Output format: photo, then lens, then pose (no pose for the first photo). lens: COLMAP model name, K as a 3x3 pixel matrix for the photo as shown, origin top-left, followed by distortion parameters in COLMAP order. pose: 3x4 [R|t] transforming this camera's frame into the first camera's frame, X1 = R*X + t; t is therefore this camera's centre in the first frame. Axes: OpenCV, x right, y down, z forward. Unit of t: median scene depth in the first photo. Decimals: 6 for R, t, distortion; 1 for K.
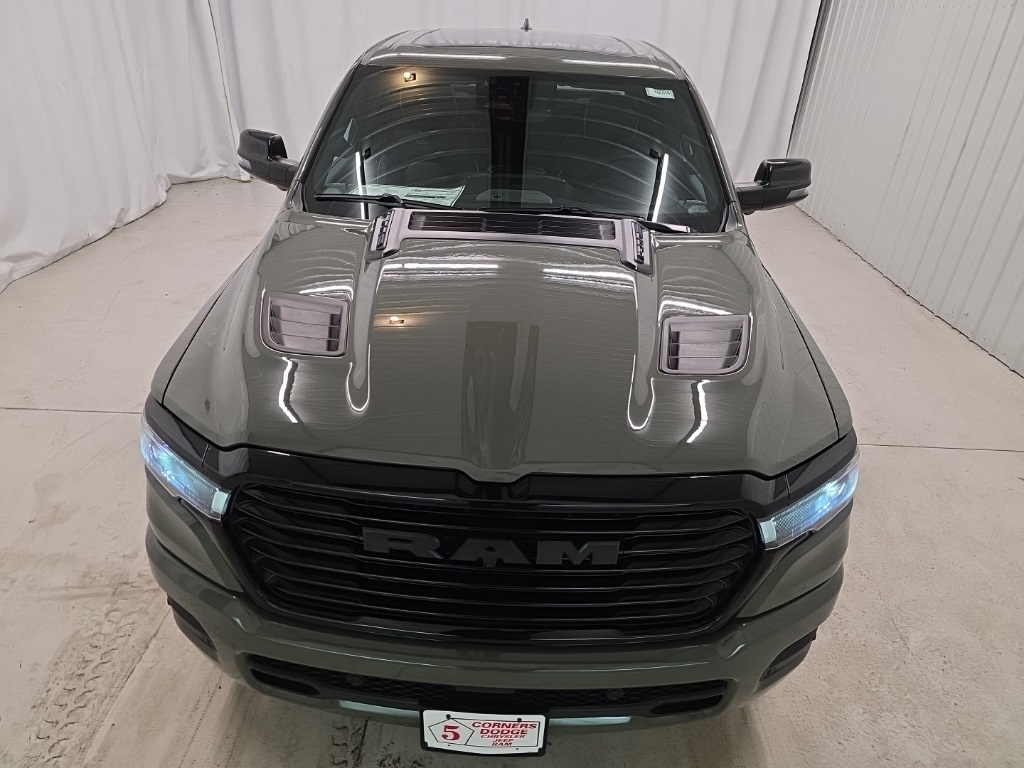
lens RADIAL K [[688.5, 0, 489.3], [0, 688.5, 374.1], [0, 0, 1]] dist [0.040440, -0.032659]
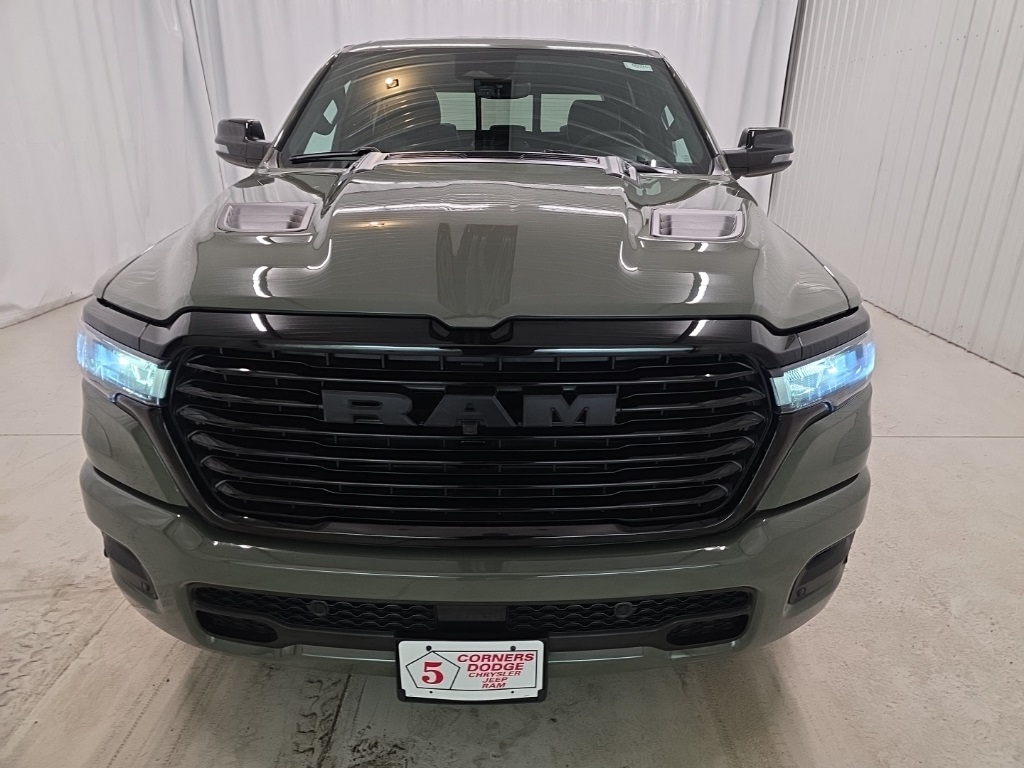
lens RADIAL K [[688.5, 0, 507.4], [0, 688.5, 377.8], [0, 0, 1]] dist [0.040440, -0.032659]
pose [[0.999166, -0.029575, 0.028151, 0.018846], [0.033415, 0.988498, -0.147498, 0.248349], [-0.023465, 0.148315, 0.988662, 0.097678]]
